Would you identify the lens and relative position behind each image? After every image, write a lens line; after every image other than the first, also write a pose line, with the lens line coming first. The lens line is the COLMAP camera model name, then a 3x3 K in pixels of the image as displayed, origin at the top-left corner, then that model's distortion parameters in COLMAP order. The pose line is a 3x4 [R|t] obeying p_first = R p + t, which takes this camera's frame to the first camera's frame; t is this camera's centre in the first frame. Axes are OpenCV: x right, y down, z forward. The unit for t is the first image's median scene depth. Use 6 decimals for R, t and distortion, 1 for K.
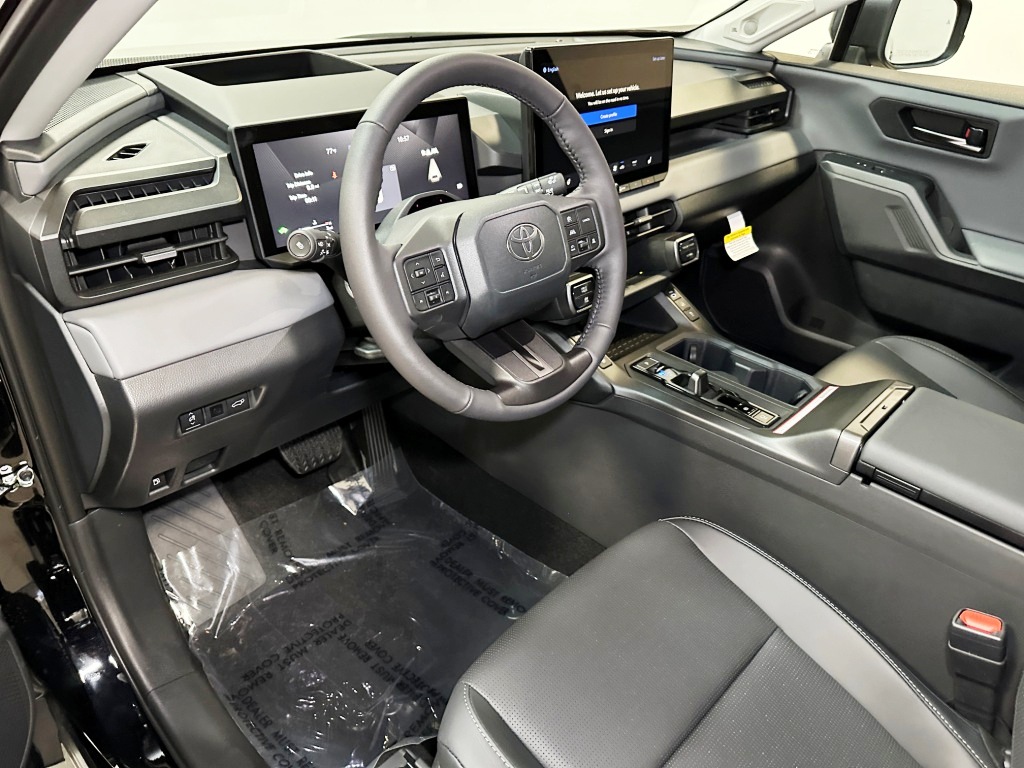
lens RADIAL K [[709.4, 0, 512.0], [0, 709.4, 384.0], [0, 0, 1]] dist [0.073022, -0.108036]
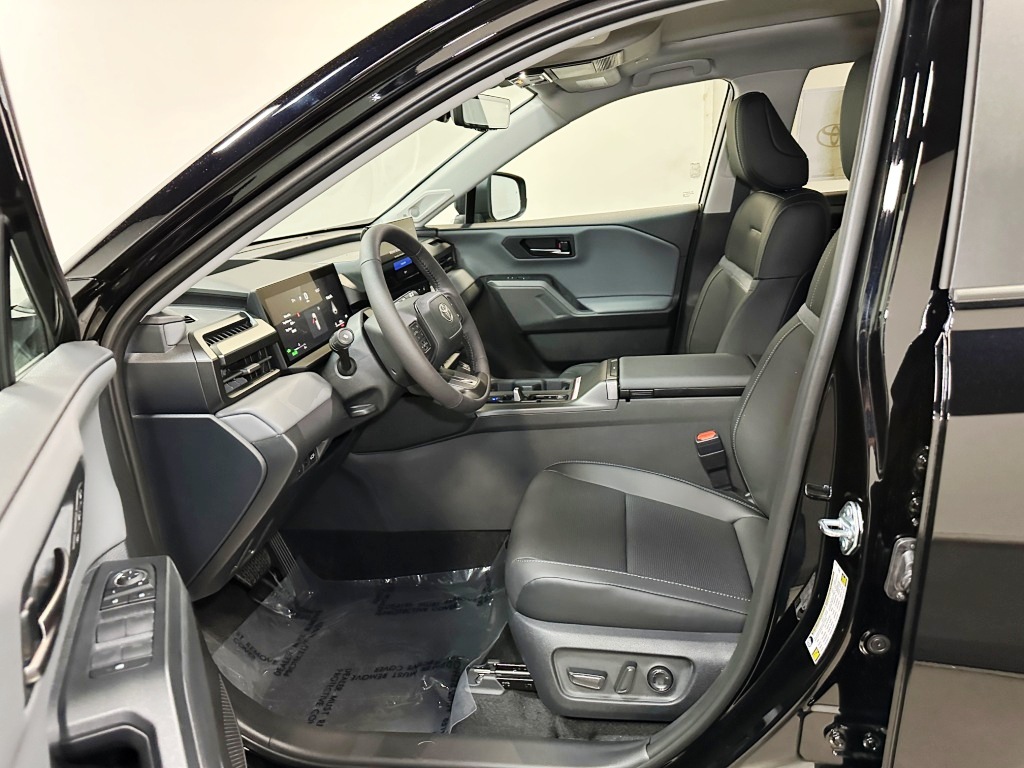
lens RADIAL K [[709.4, 0, 512.0], [0, 709.4, 384.0], [0, 0, 1]] dist [0.073022, -0.108036]
pose [[0.807892, -0.271906, 0.522855, -0.425226], [0.399682, 0.904783, -0.147047, 0.150193], [-0.433087, 0.327774, 0.839643, -0.264095]]
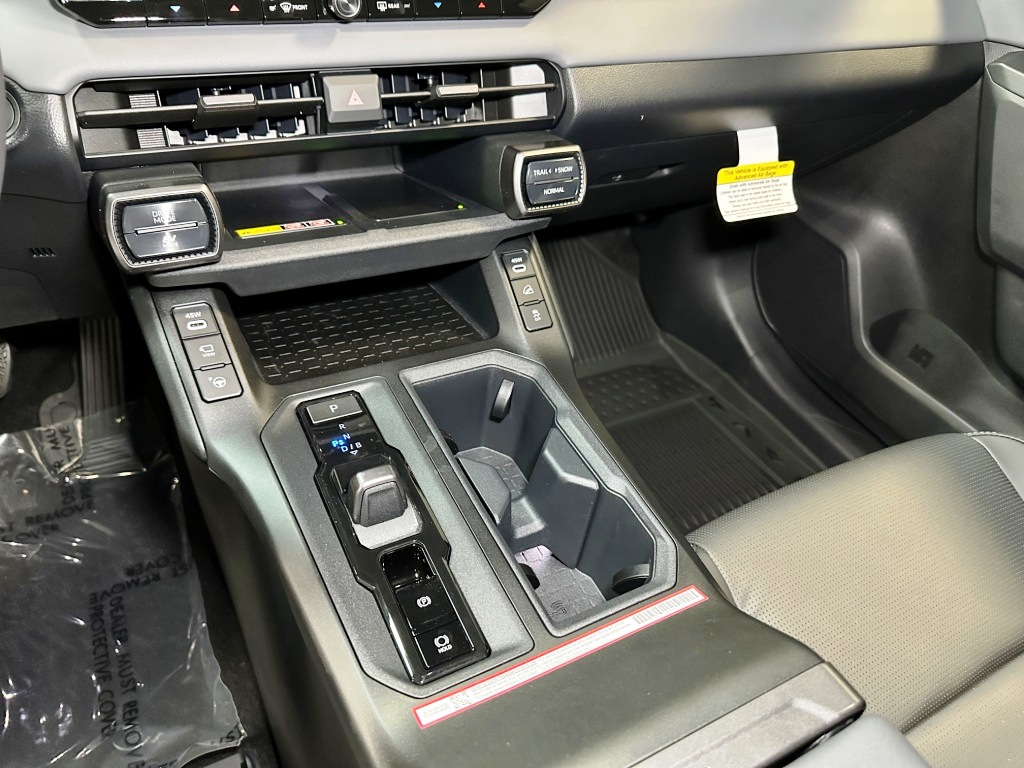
lens RADIAL K [[720.8, 0, 509.2], [0, 720.8, 386.7], [0, 0, 1]] dist [0.040464, -0.077549]
pose [[0.945277, 0.259461, -0.197819, 0.294892], [-0.225955, 0.957968, 0.176752, -0.114400], [0.235364, -0.122381, 0.964171, 0.441372]]
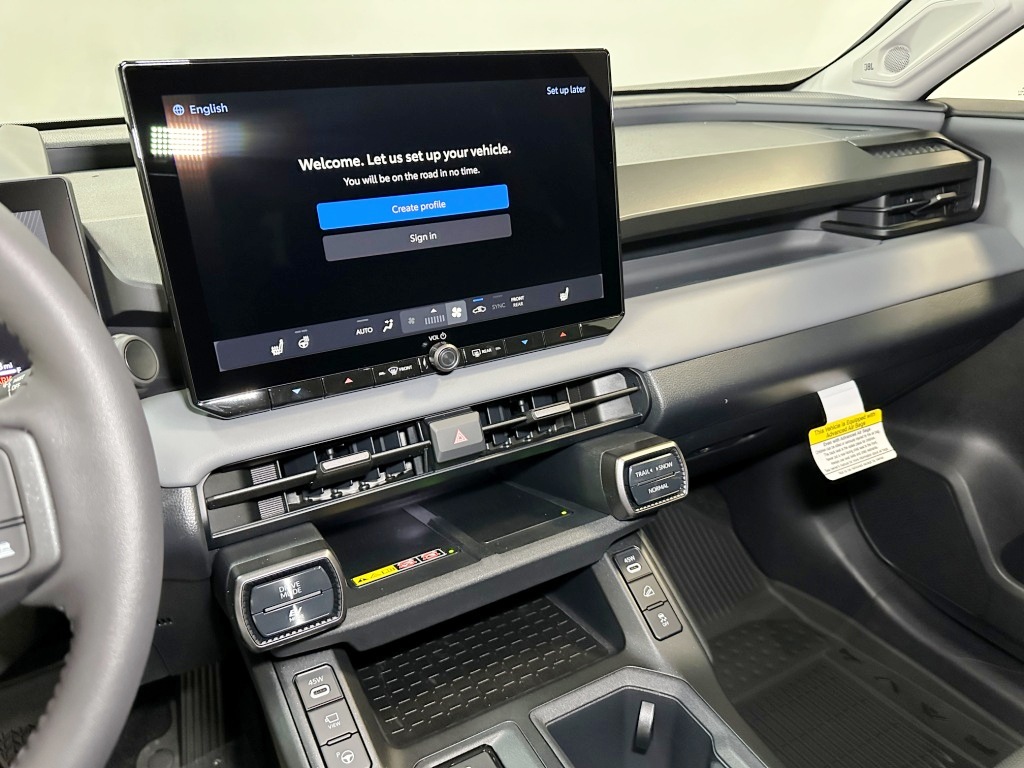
lens RADIAL K [[718.2, 0, 512.0], [0, 718.2, 384.0], [0, 0, 1]] dist [0.036329, -0.057827]
pose [[0.945376, 0.046107, -0.322706, 0.258817], [-0.091567, 0.987650, -0.127134, -0.153312], [0.312859, 0.149739, 0.937922, 0.441934]]
